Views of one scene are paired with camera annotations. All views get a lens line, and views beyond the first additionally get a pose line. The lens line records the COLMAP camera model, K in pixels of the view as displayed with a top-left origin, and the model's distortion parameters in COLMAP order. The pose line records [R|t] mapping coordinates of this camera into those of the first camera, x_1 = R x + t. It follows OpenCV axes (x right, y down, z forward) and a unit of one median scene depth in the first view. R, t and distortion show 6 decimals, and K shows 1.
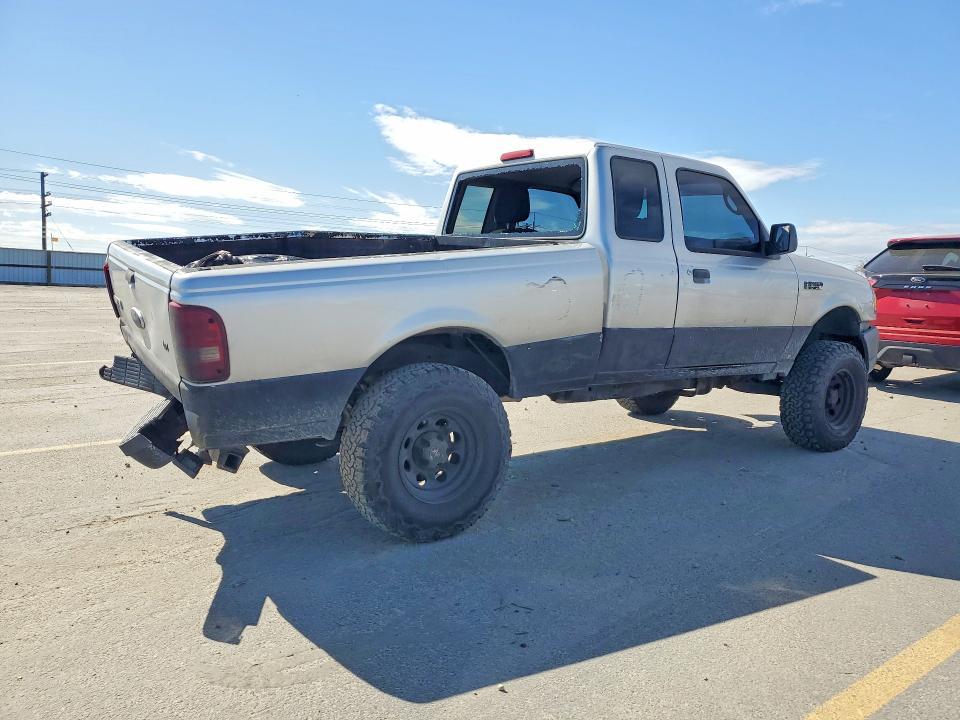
lens RADIAL K [[752.0, 0, 473.3], [0, 752.0, 359.1], [0, 0, 1]] dist [0.002905, -0.001674]
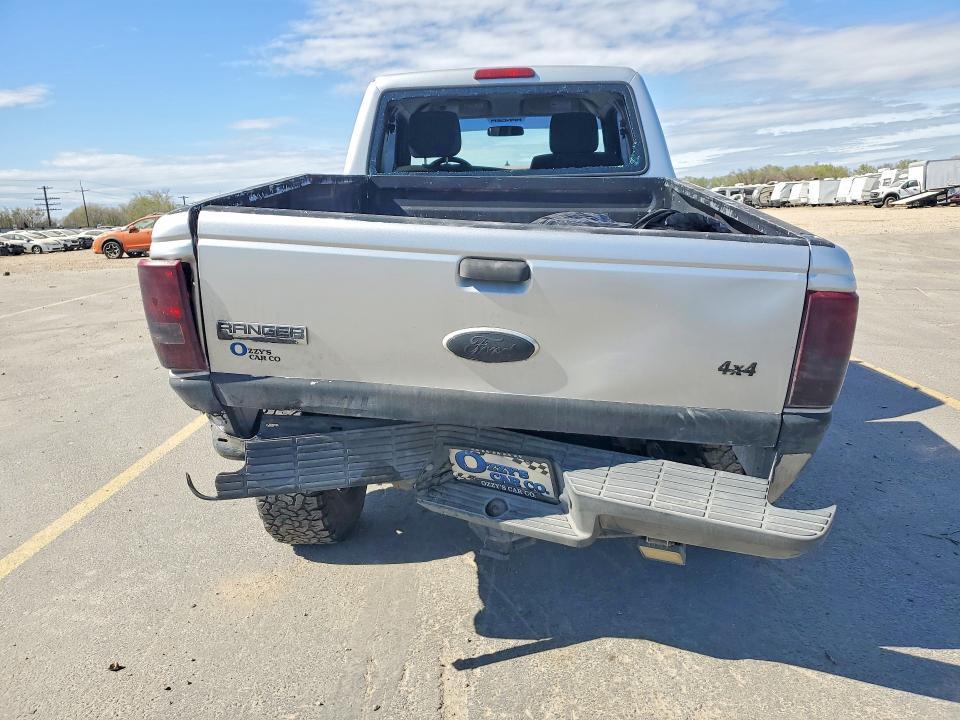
lens RADIAL K [[752.0, 0, 473.3], [0, 752.0, 359.1], [0, 0, 1]] dist [0.002905, -0.001674]
pose [[0.606770, -0.203113, 0.768489, -0.643980], [0.136546, 0.979065, 0.150956, -0.091547], [-0.783062, 0.013339, 0.621801, 0.508534]]
